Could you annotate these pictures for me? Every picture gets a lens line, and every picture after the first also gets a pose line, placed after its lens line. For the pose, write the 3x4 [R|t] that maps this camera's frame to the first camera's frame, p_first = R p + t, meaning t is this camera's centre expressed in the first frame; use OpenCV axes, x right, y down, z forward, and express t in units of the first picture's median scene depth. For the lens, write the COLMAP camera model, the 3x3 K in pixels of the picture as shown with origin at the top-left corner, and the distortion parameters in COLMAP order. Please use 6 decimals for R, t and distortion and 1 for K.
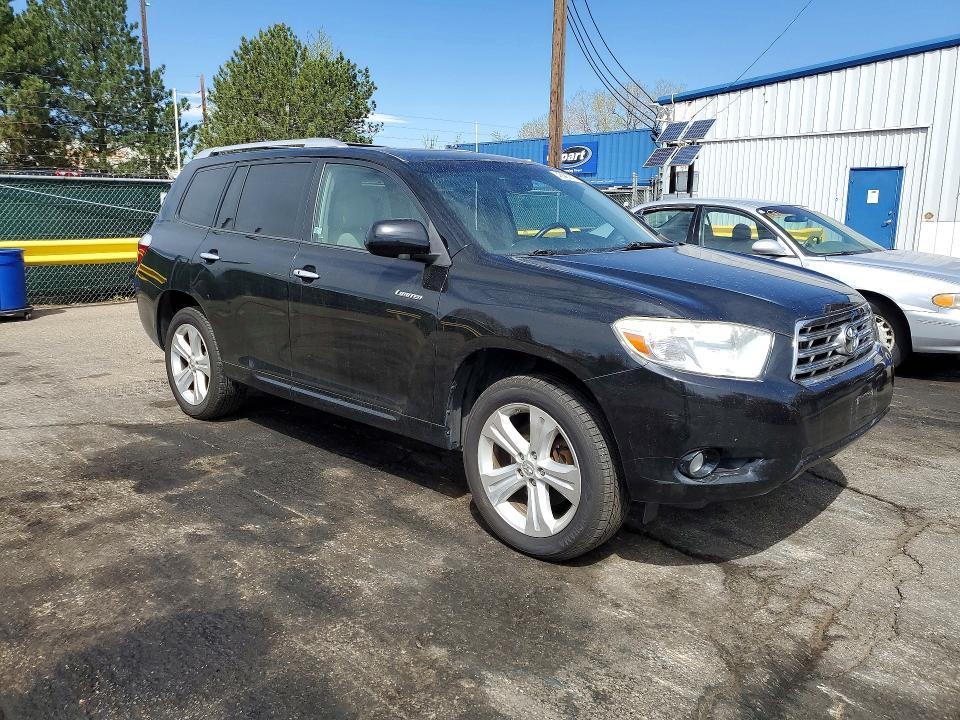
lens RADIAL K [[759.1, 0, 480.0], [0, 759.1, 360.0], [0, 0, 1]] dist [0.019596, 0.005462]
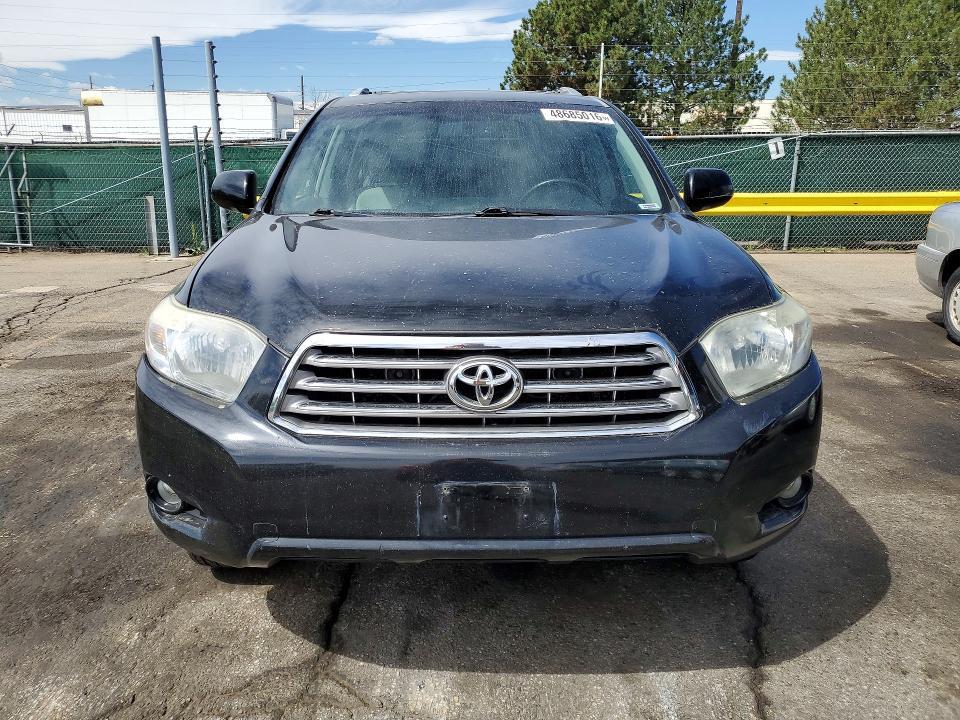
lens RADIAL K [[759.1, 0, 480.0], [0, 759.1, 360.0], [0, 0, 1]] dist [0.019596, 0.005462]
pose [[0.683774, 0.178715, -0.707470, 0.805200], [-0.139822, 0.983668, 0.113346, -0.102450], [0.716172, 0.021417, 0.697595, 0.536091]]
